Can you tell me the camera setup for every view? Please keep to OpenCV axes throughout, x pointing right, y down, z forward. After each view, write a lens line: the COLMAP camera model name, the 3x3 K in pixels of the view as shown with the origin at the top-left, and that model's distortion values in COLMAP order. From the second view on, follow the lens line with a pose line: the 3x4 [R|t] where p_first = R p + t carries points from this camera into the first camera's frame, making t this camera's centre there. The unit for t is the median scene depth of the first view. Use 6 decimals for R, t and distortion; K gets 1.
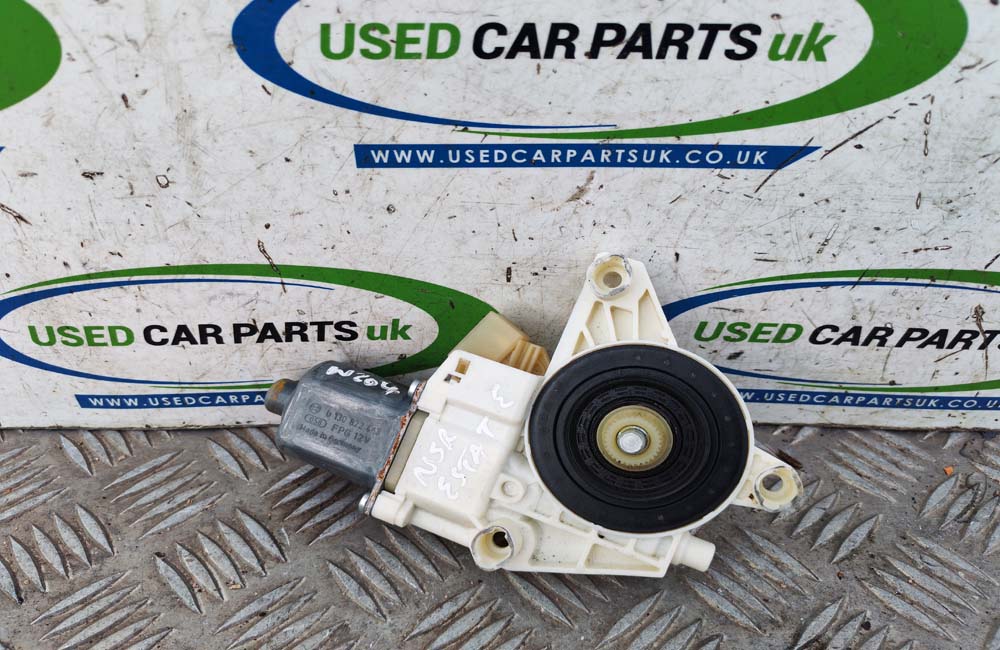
lens RADIAL K [[703.0, 0, 498.3], [0, 703.0, 320.8], [0, 0, 1]] dist [0.047895, -0.088976]
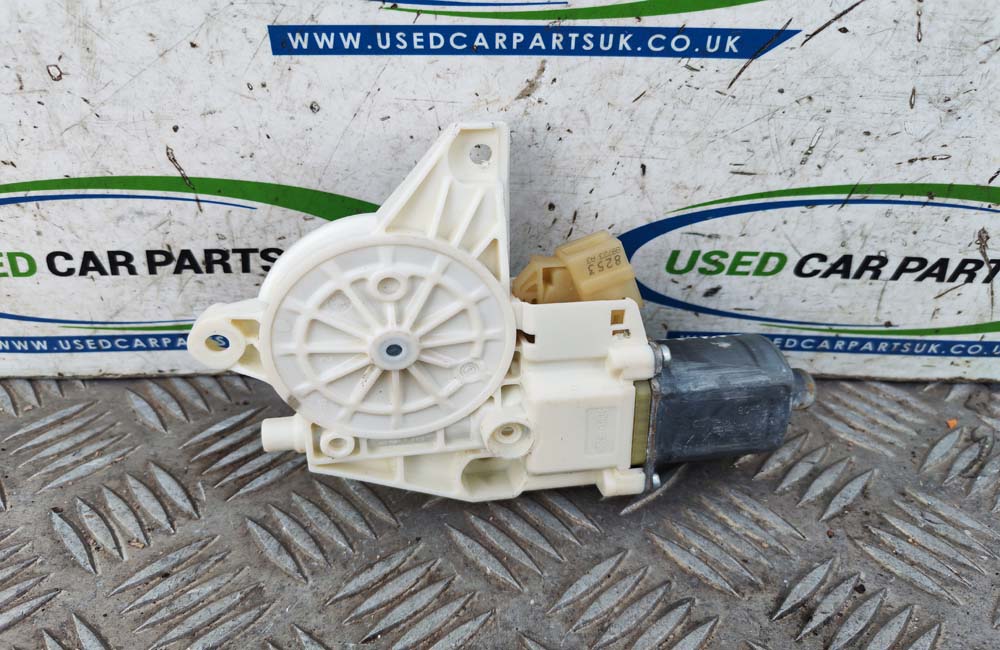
lens RADIAL K [[712.5, 0, 503.2], [0, 712.5, 315.4], [0, 0, 1]] dist [0.014010, -0.050706]
pose [[0.999979, 0.003425, 0.005554, 0.075218], [-0.003280, 0.999657, -0.025982, 0.118374], [-0.005641, 0.025964, 0.999647, 0.116834]]
